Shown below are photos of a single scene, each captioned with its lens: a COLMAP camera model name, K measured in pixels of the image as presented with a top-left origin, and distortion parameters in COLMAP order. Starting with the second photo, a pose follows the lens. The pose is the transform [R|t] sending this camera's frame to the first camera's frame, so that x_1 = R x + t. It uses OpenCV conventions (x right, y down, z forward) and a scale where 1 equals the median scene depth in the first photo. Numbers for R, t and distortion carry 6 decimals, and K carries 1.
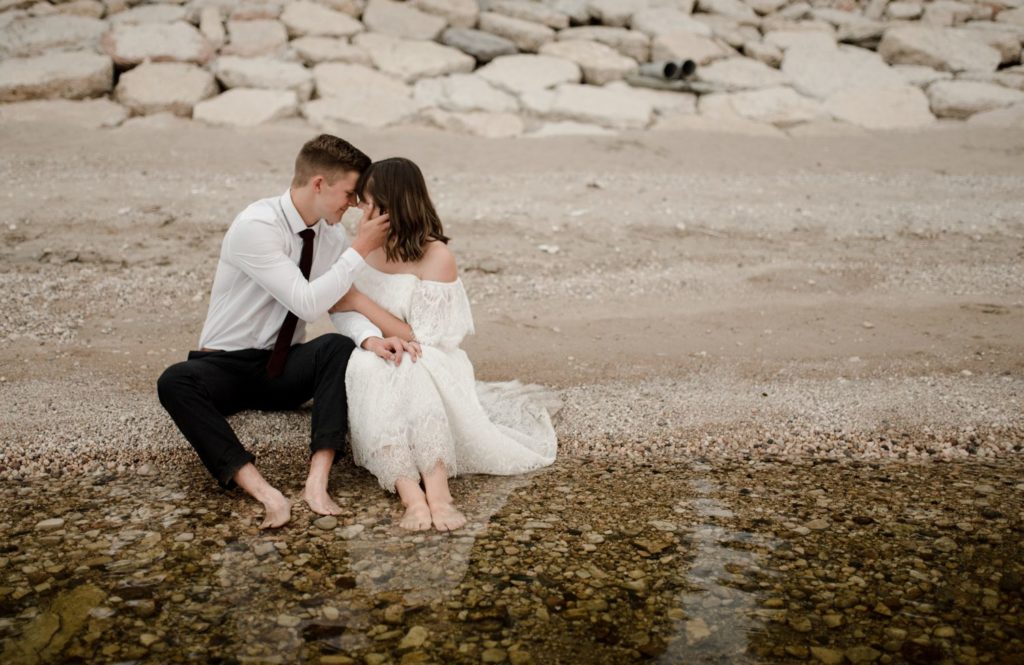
lens RADIAL K [[989.2, 0, 475.5], [0, 989.2, 284.8], [0, 0, 1]] dist [0.005546, 0.000000]
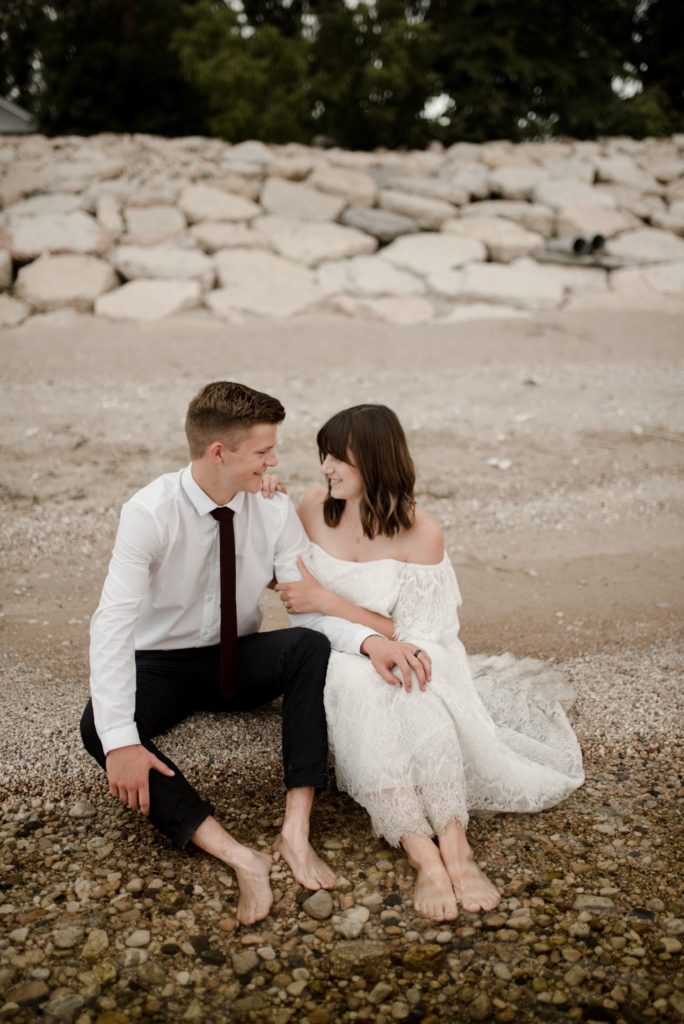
lens RADIAL K [[949.8, 0, 341.1], [0, 949.8, 505.4], [0, 0, 1]] dist [0.004915, 0.000000]
pose [[0.999325, -0.025174, -0.026765, -0.048411], [0.026588, 0.998193, 0.053892, -0.049167], [0.025360, -0.054567, 0.998188, 0.128402]]
